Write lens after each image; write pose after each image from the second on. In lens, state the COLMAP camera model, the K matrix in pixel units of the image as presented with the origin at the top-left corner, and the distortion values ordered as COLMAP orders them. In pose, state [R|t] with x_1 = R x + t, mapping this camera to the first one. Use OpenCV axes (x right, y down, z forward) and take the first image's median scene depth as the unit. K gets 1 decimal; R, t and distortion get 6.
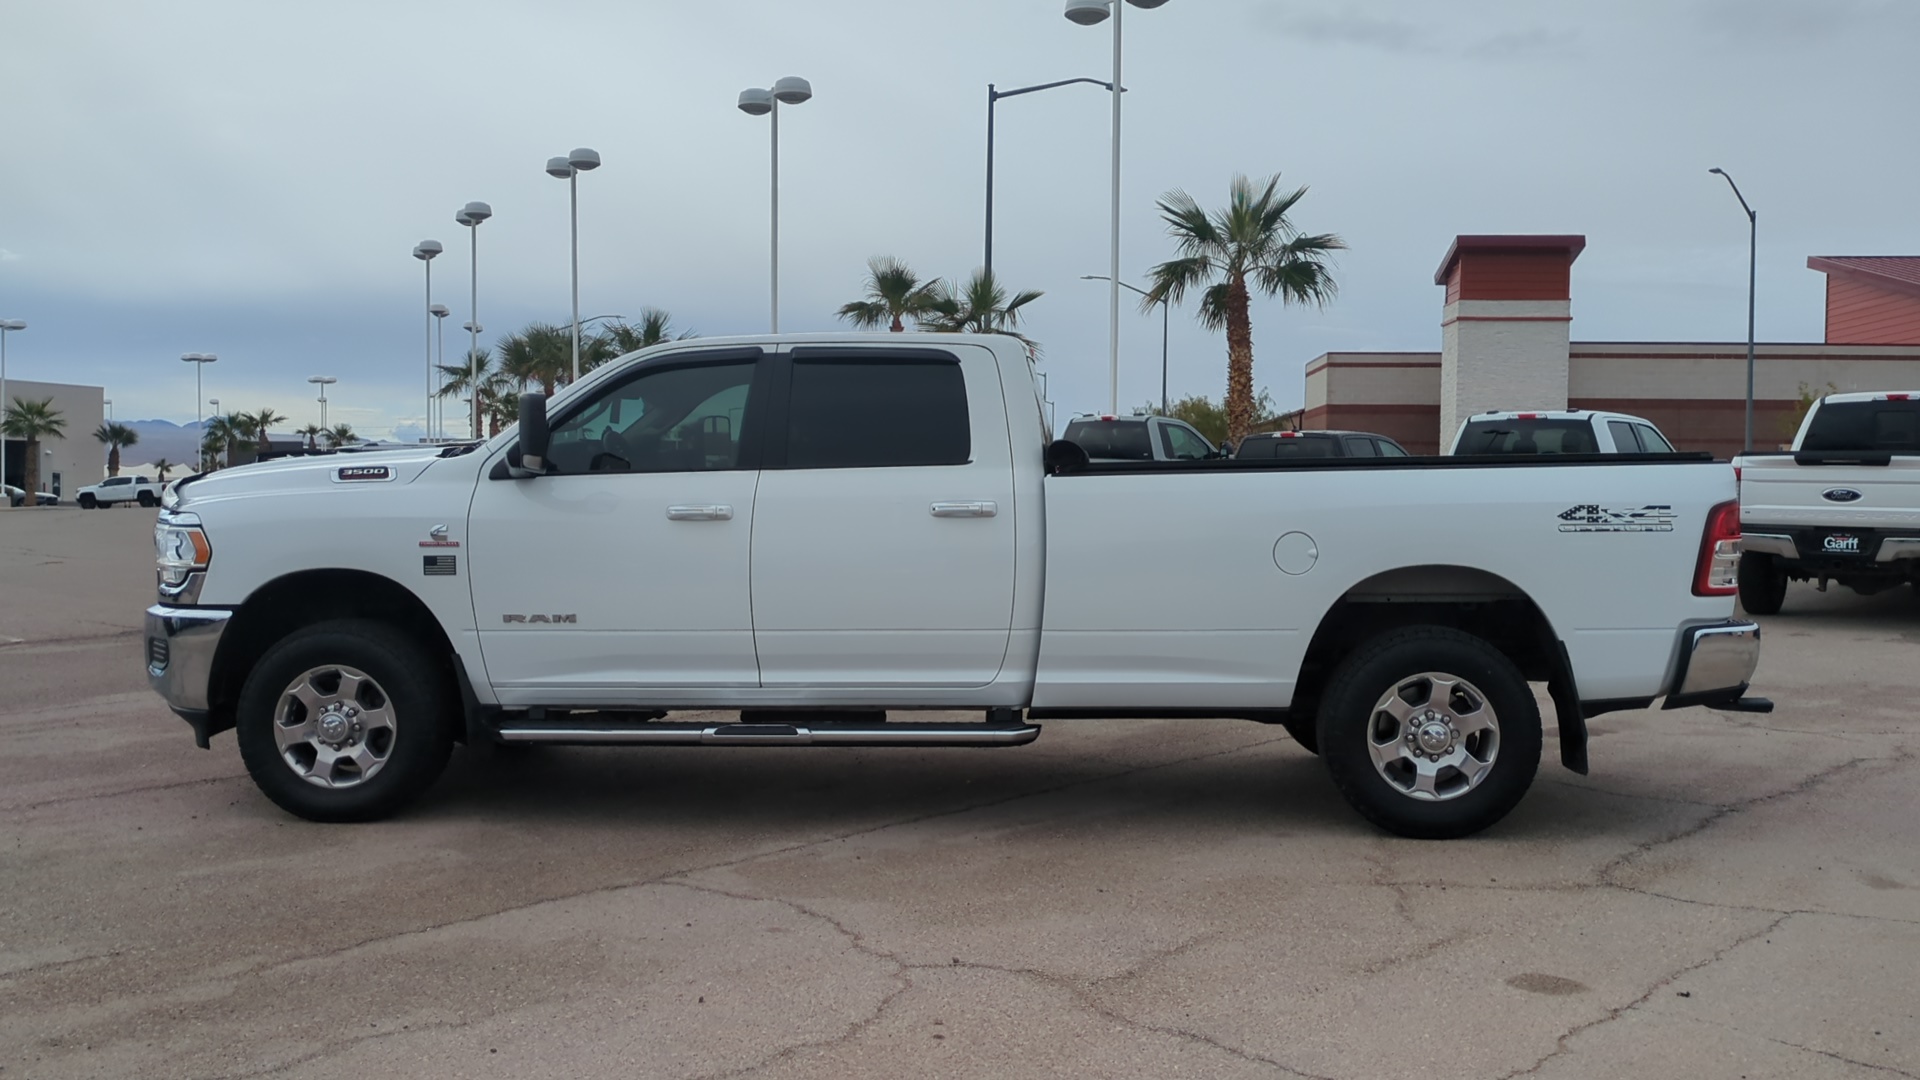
lens RADIAL K [[1655.1, 0, 970.3], [0, 1655.1, 545.0], [0, 0, 1]] dist [0.077940, -0.096456]
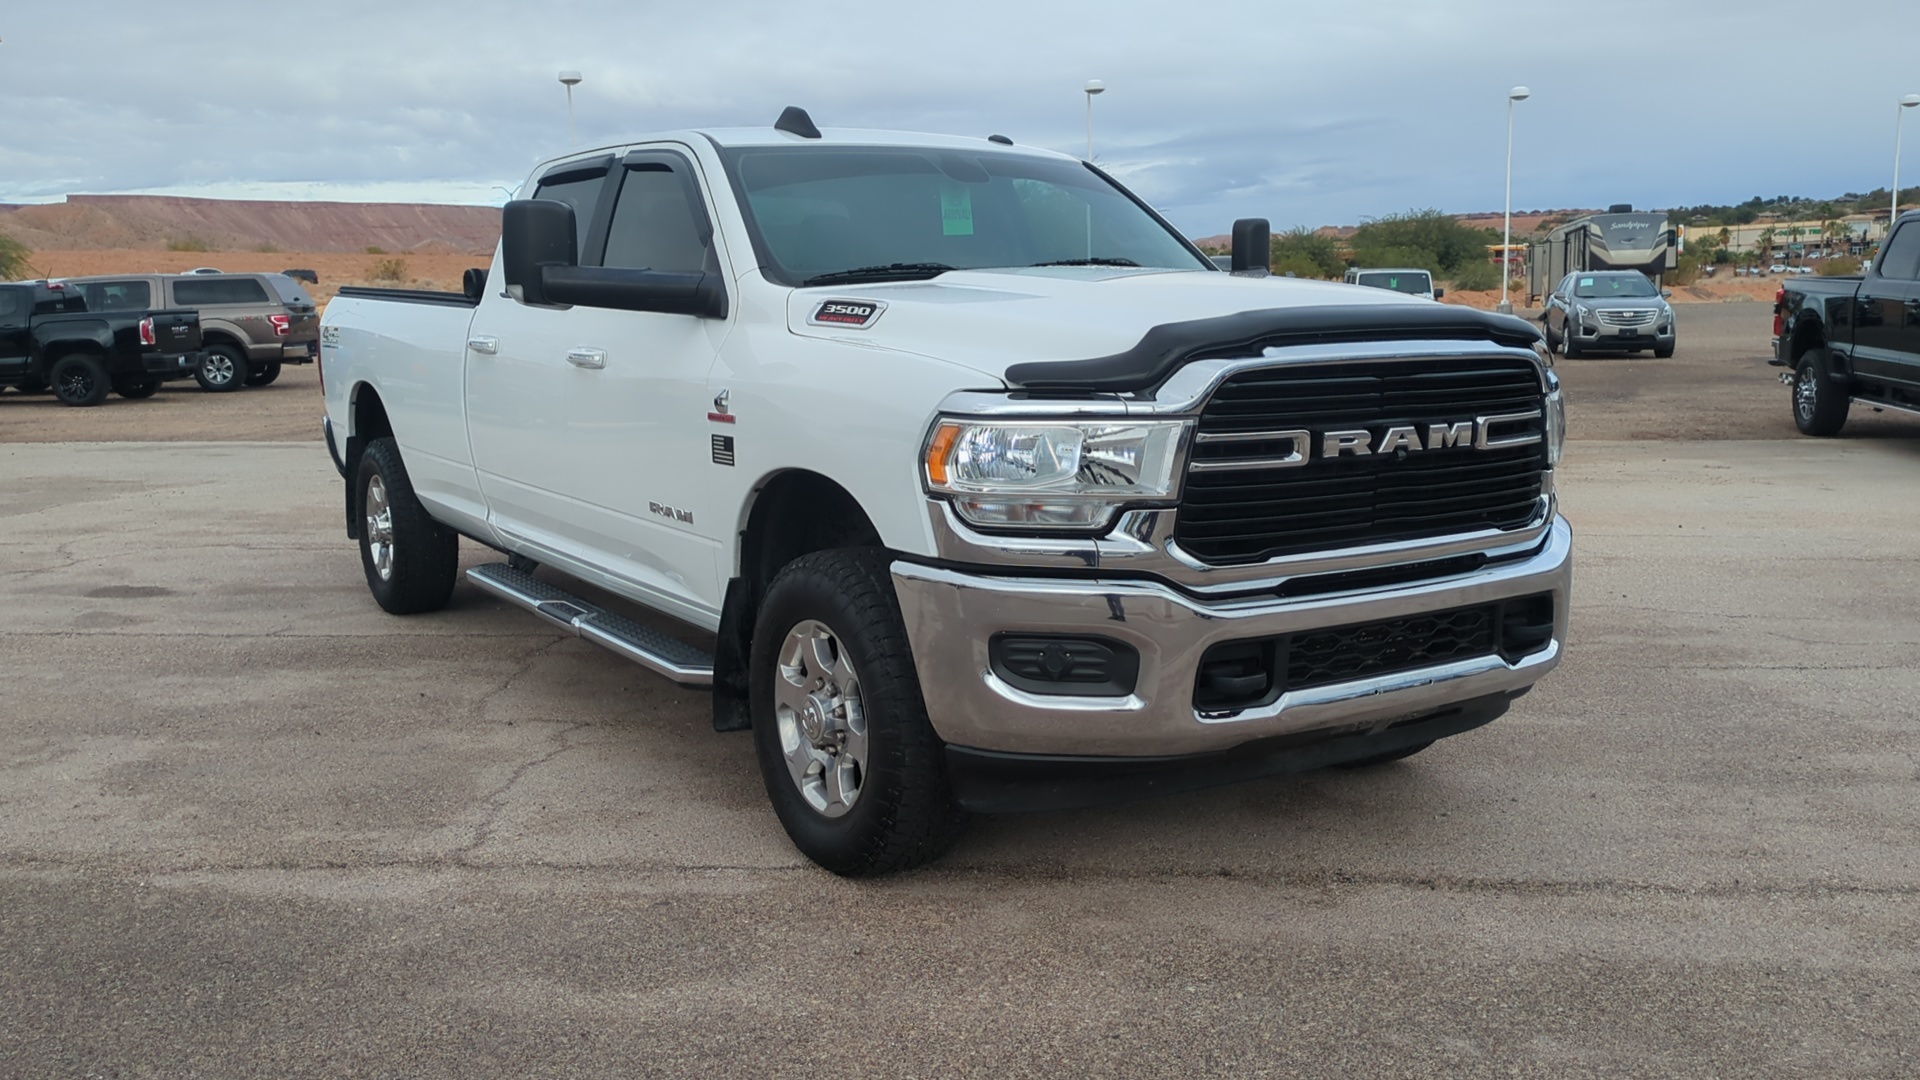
lens RADIAL K [[1655.1, 0, 970.3], [0, 1655.1, 545.0], [0, 0, 1]] dist [0.077940, -0.096456]
pose [[-0.624950, -0.114195, 0.772267, -0.857143], [0.031795, 0.984699, 0.171337, -0.056156], [-0.780017, 0.131631, -0.611757, 1.296376]]
